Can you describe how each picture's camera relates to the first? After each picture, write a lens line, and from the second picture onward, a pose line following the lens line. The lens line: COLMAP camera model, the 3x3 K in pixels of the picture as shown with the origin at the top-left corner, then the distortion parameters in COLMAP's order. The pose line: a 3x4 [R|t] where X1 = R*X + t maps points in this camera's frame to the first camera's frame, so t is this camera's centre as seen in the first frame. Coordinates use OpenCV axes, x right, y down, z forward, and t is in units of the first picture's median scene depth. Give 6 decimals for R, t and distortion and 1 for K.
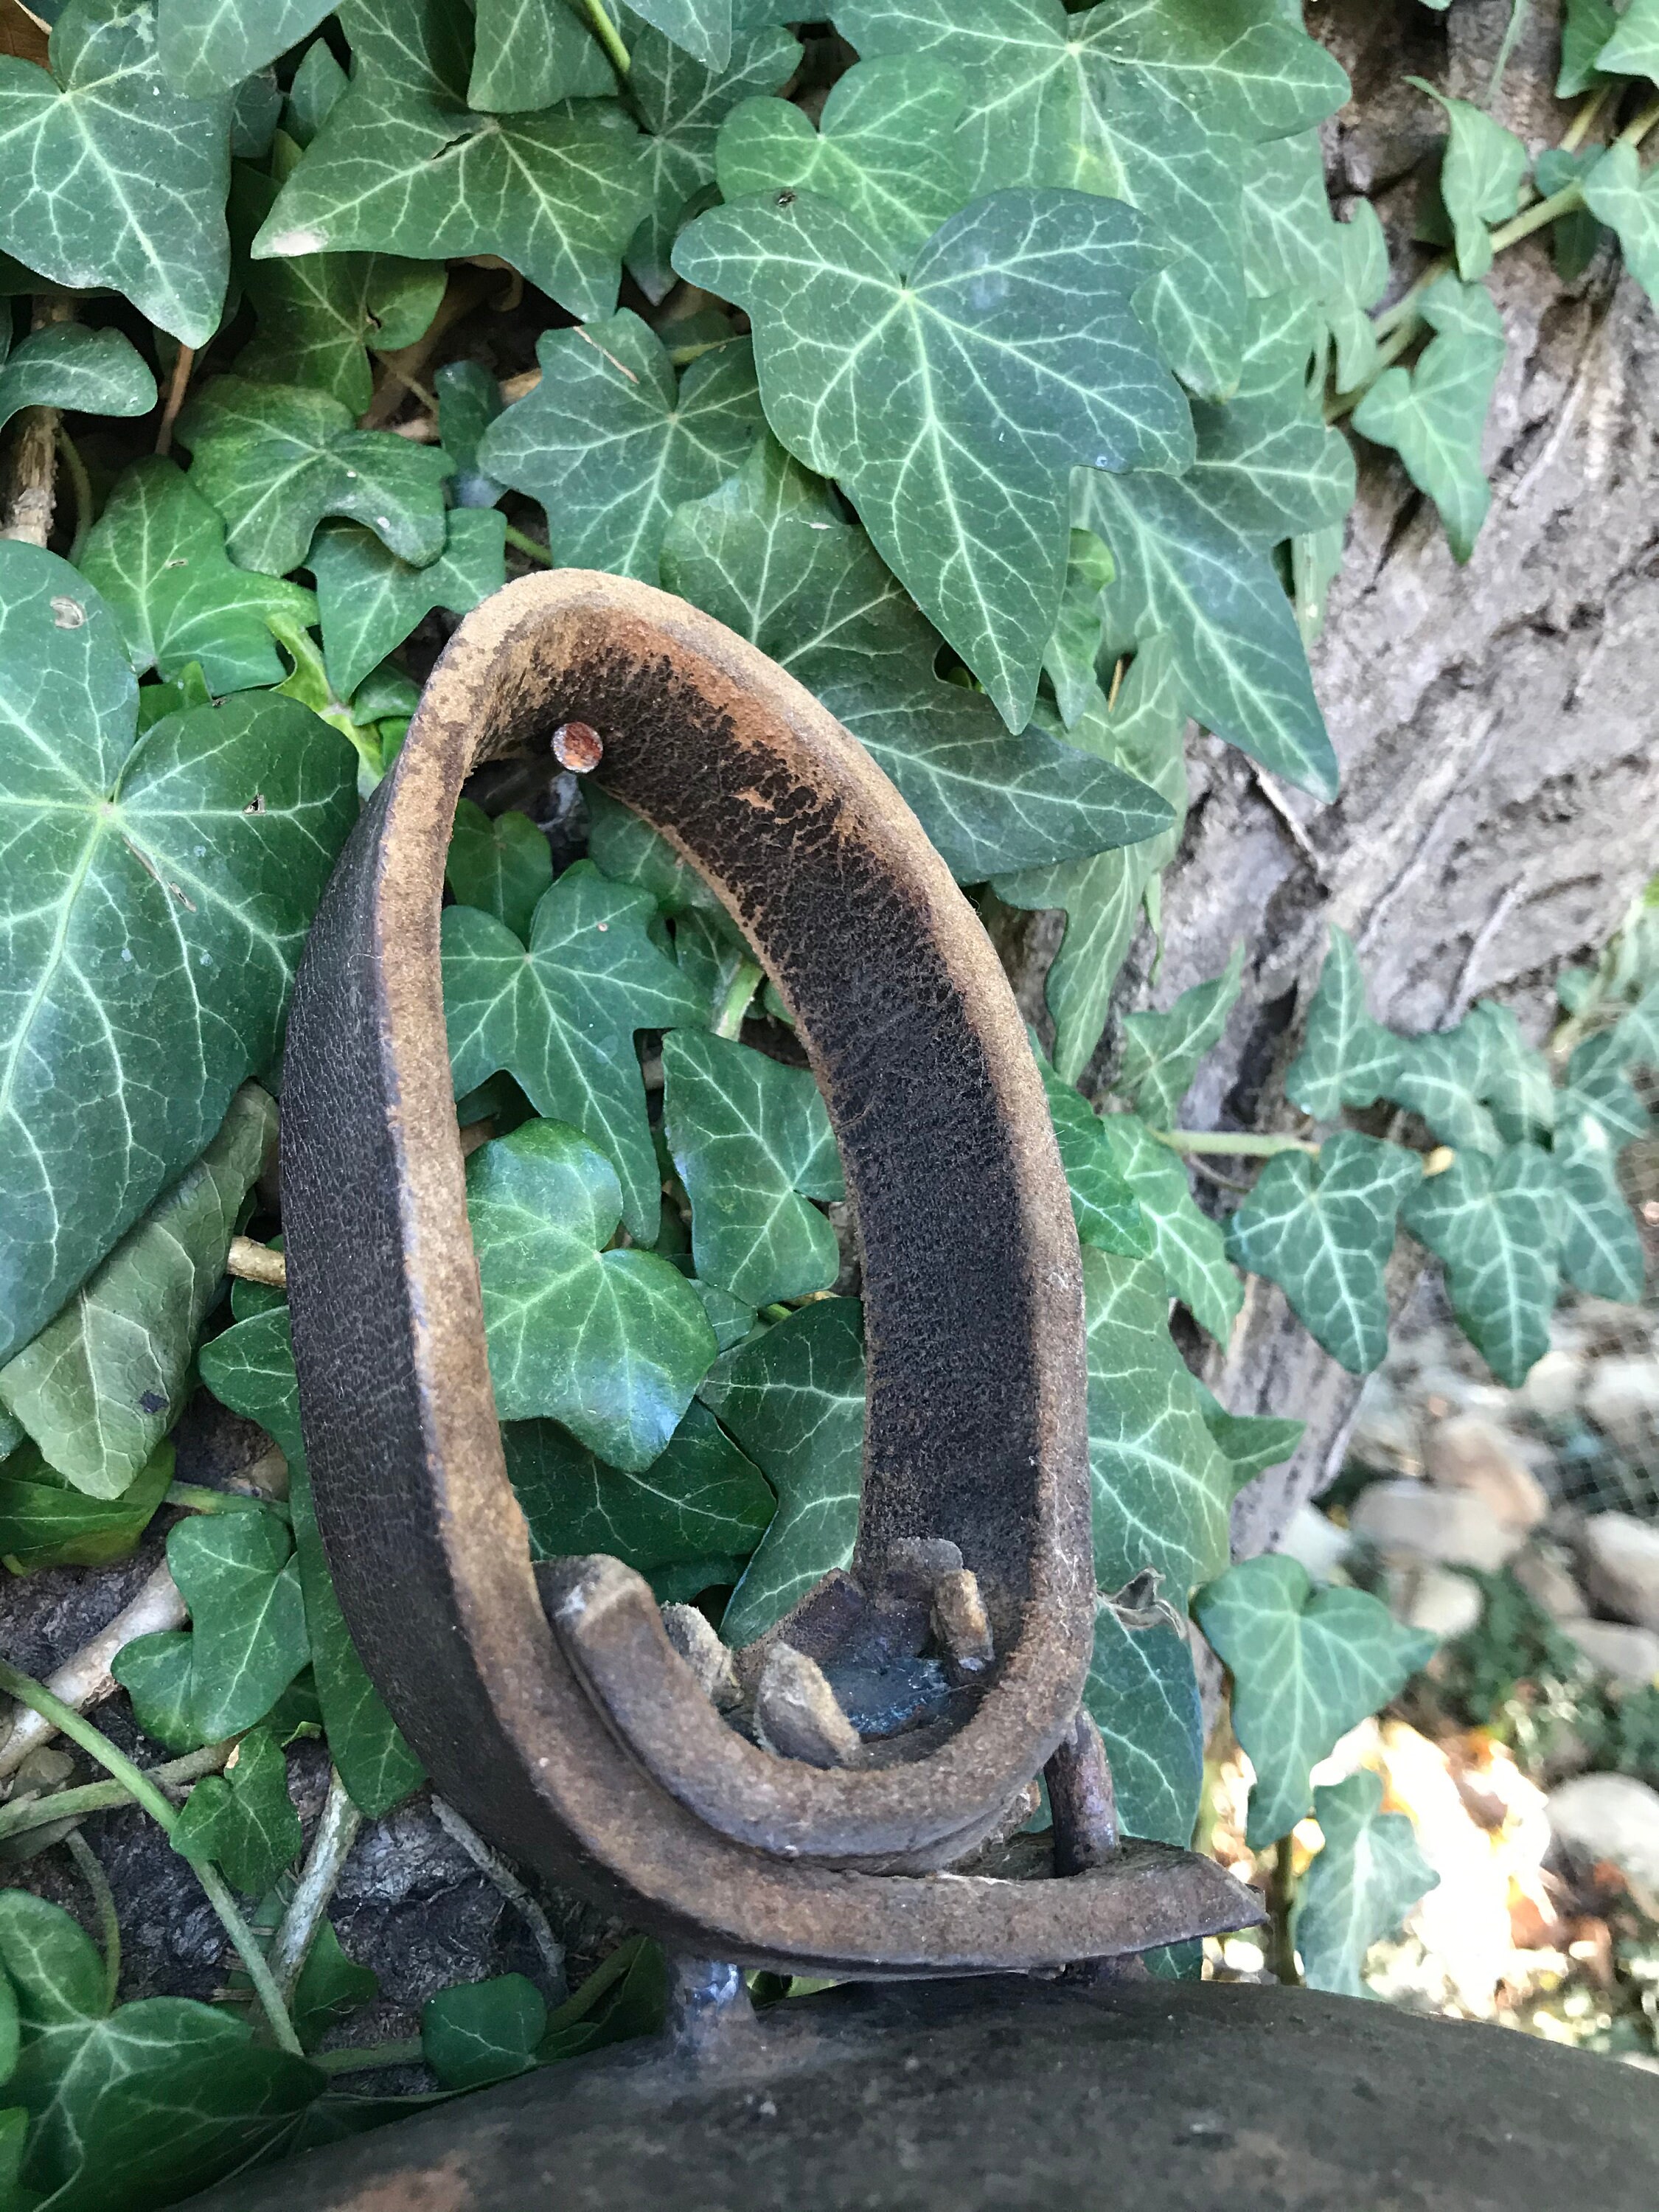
lens RADIAL K [[1821.7, 0, 829.5], [0, 1821.7, 1106.0], [0, 0, 1]] dist [0.122218, -0.295691]
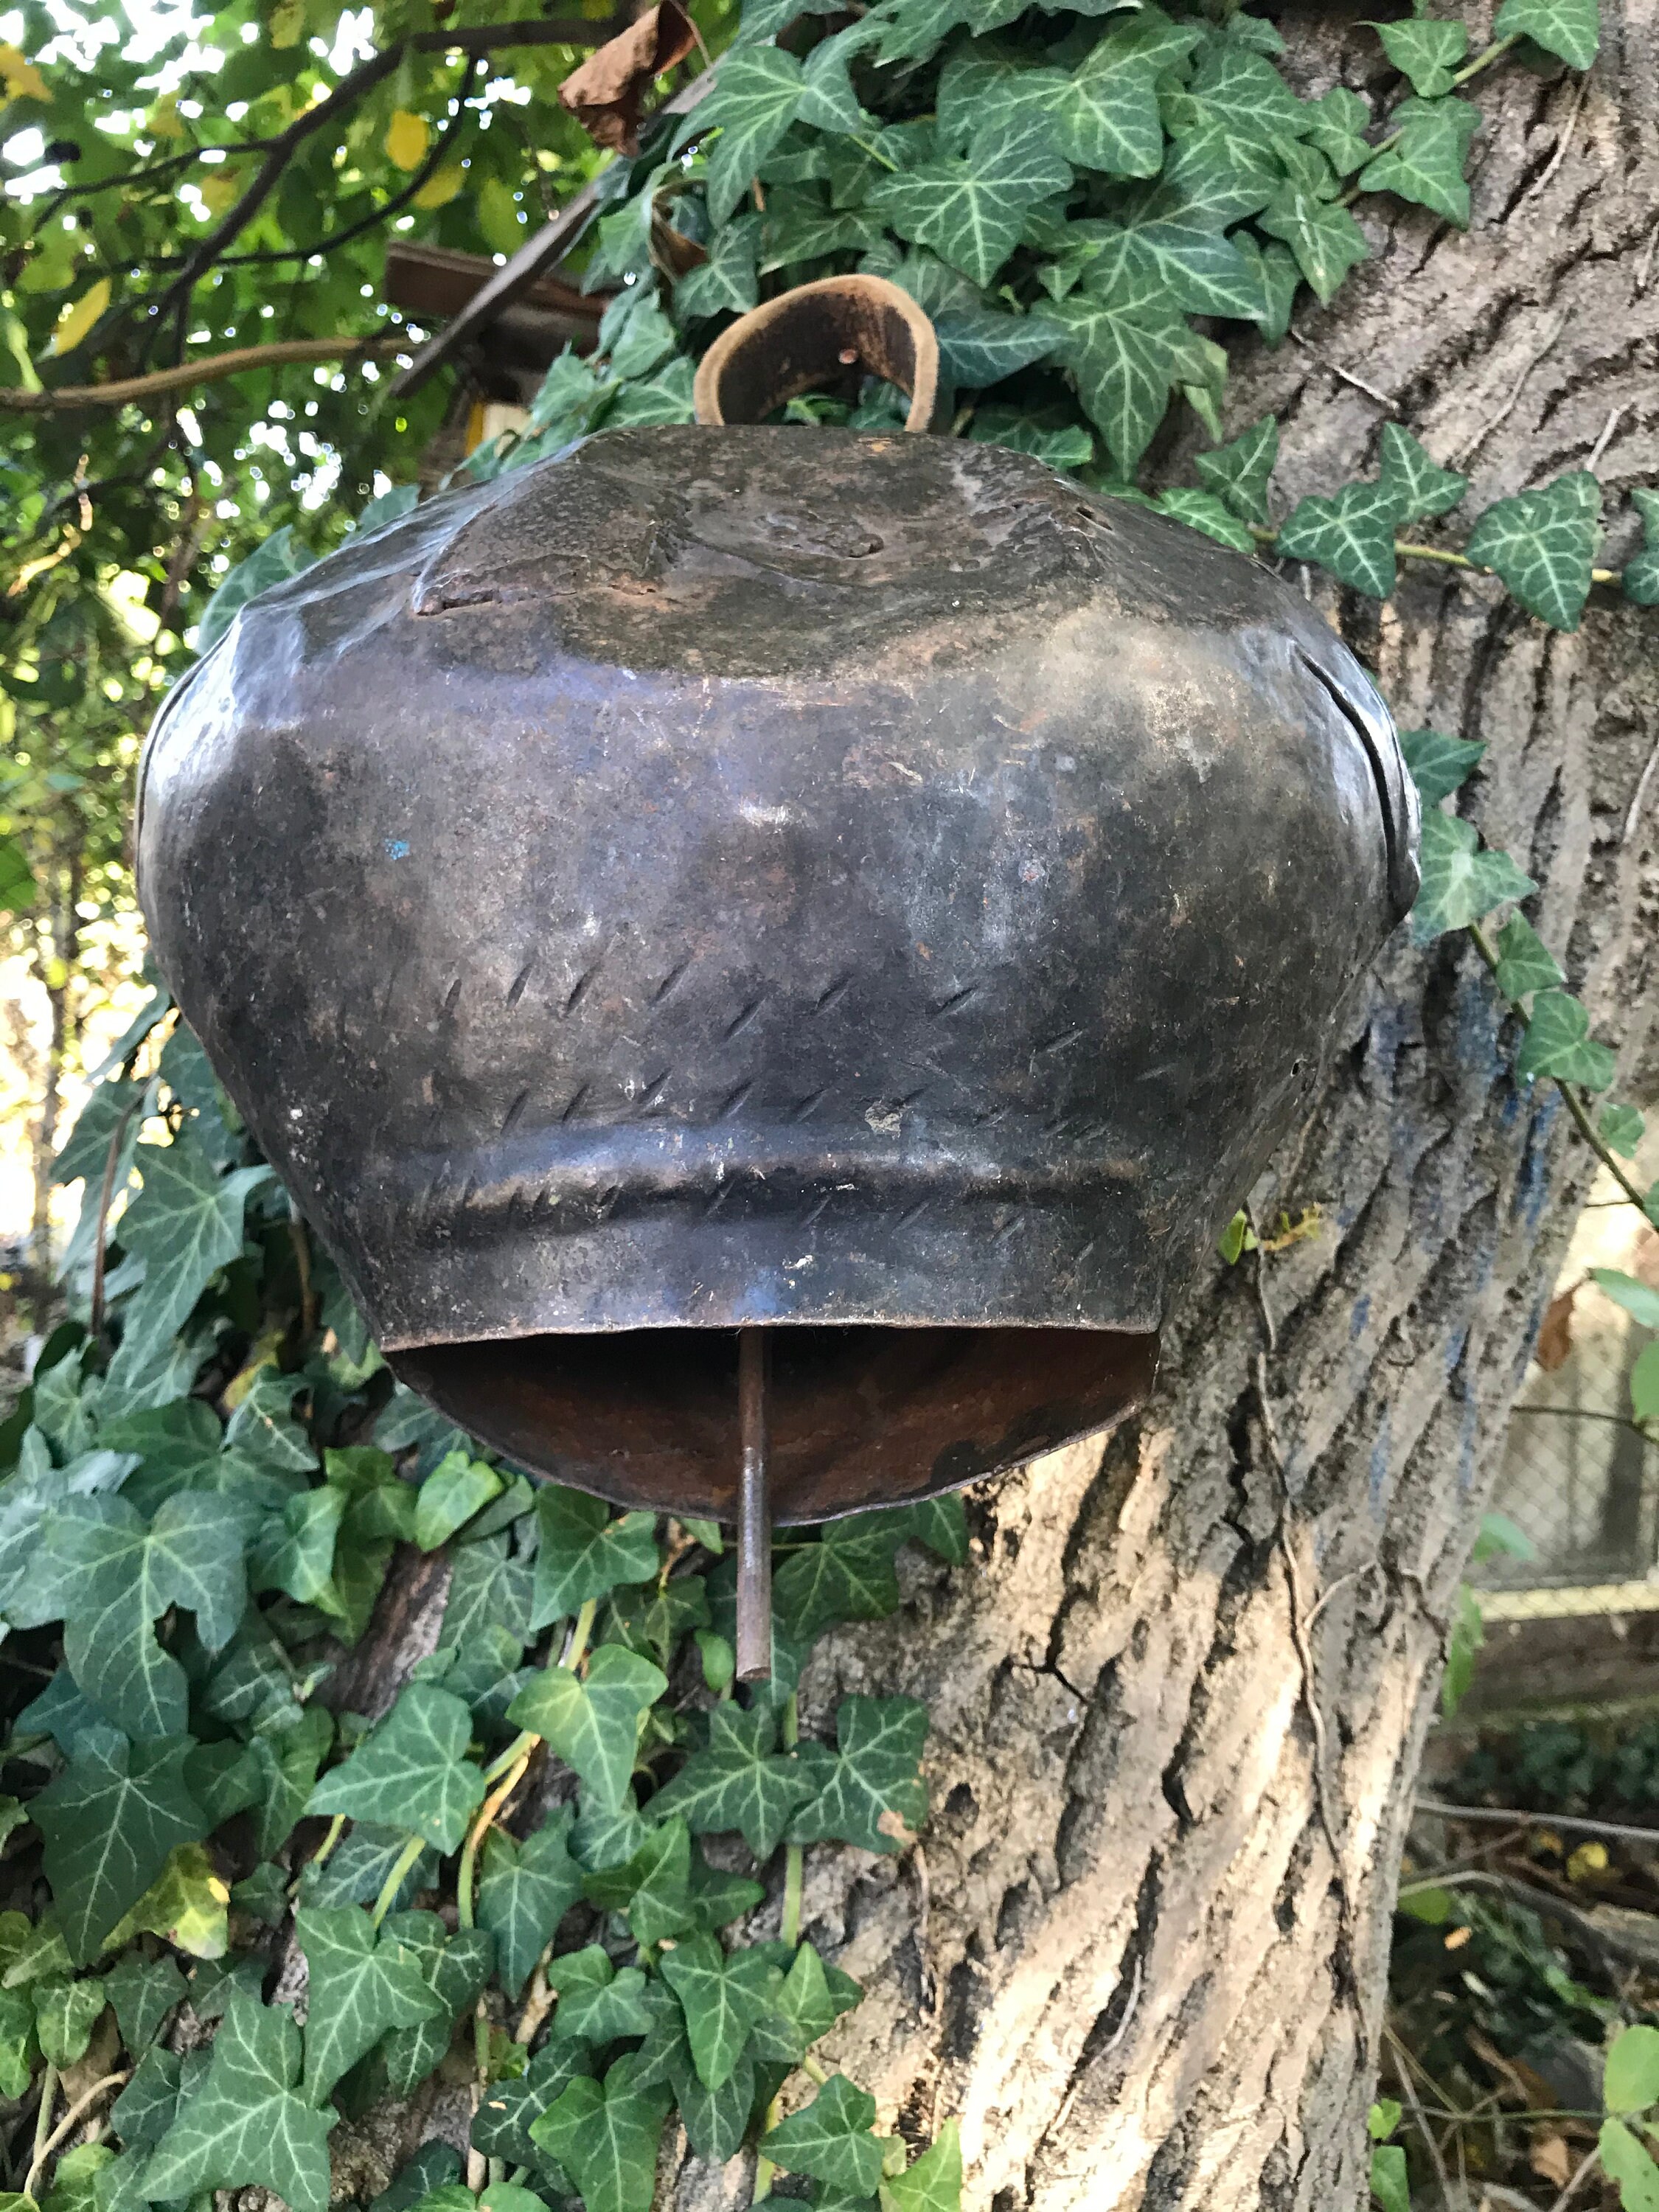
lens RADIAL K [[1828.6, 0, 846.5], [0, 1828.6, 1100.4], [0, 0, 1]] dist [-0.015368, 0.039184]
pose [[0.800939, -0.220638, -0.556611, 0.903347], [0.065611, 0.956372, -0.284689, 1.308027], [0.595141, 0.191498, 0.780472, -0.751679]]
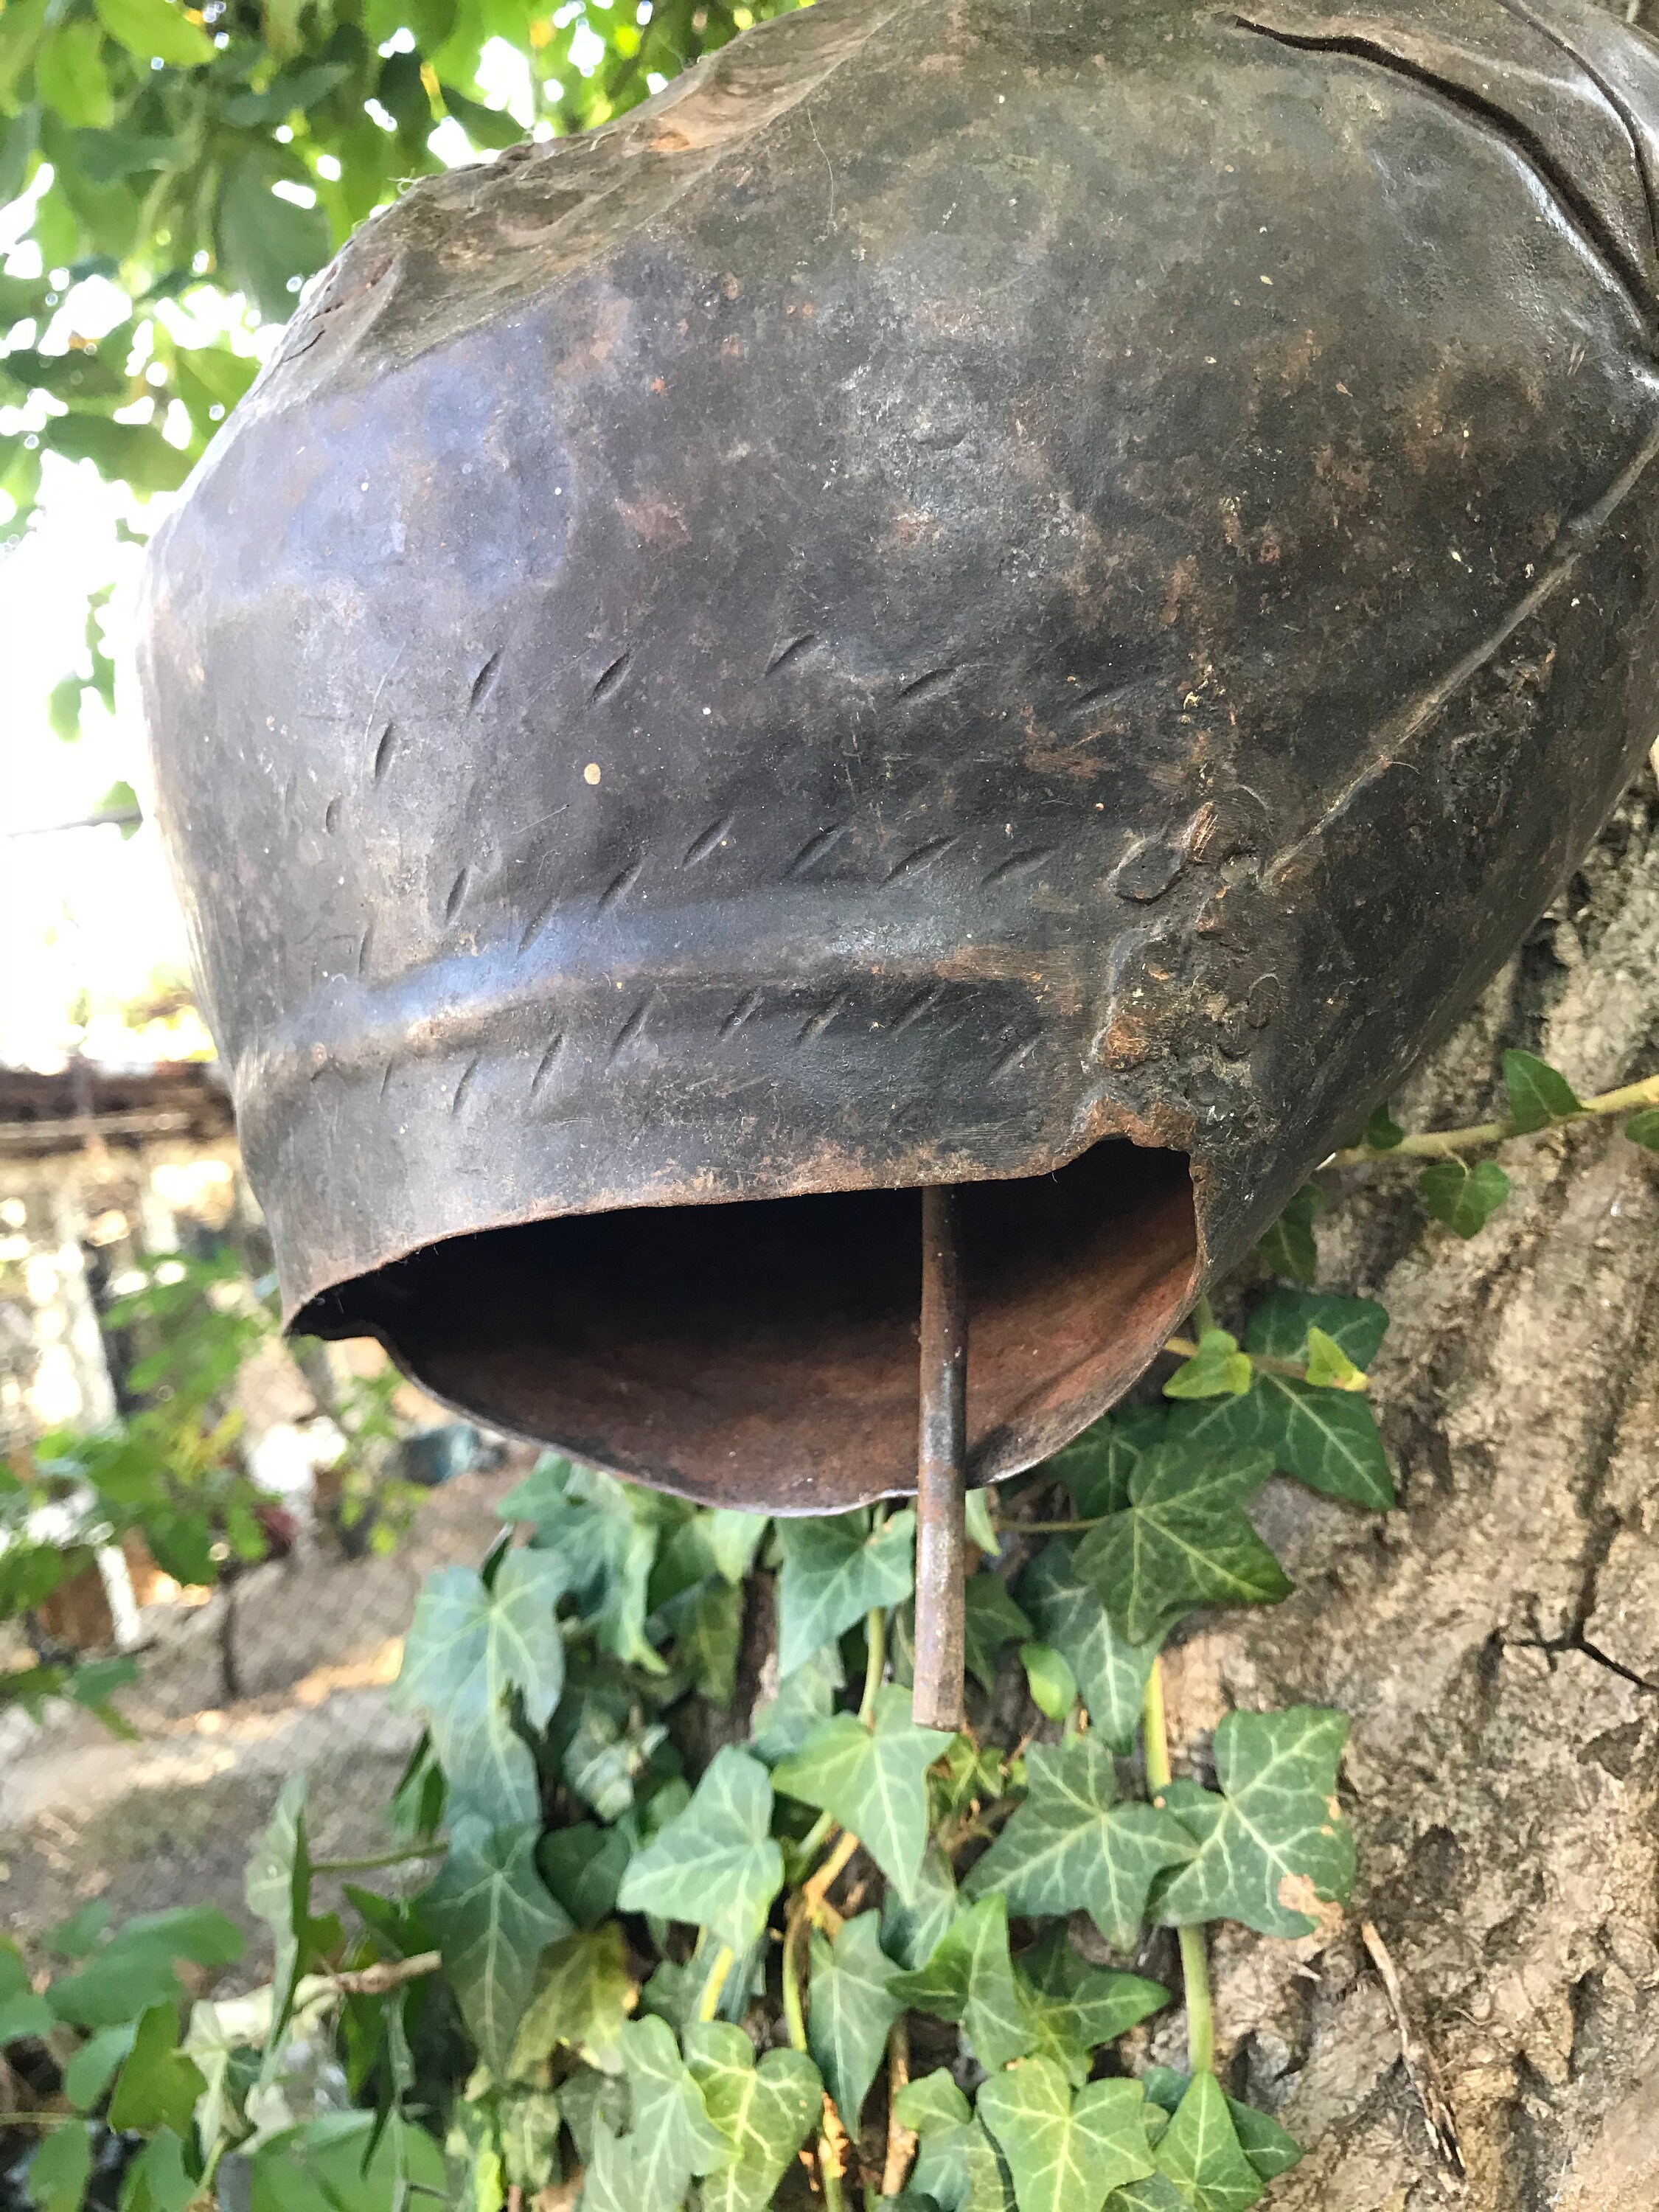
lens RADIAL K [[1870.2, 0, 848.0], [0, 1870.2, 1103.8], [0, 0, 1]] dist [-0.063492, 0.149638]
pose [[0.281195, -0.387781, -0.877813, 1.001662], [0.143840, 0.921419, -0.360967, 1.392207], [0.948809, -0.024763, 0.314877, 0.086686]]
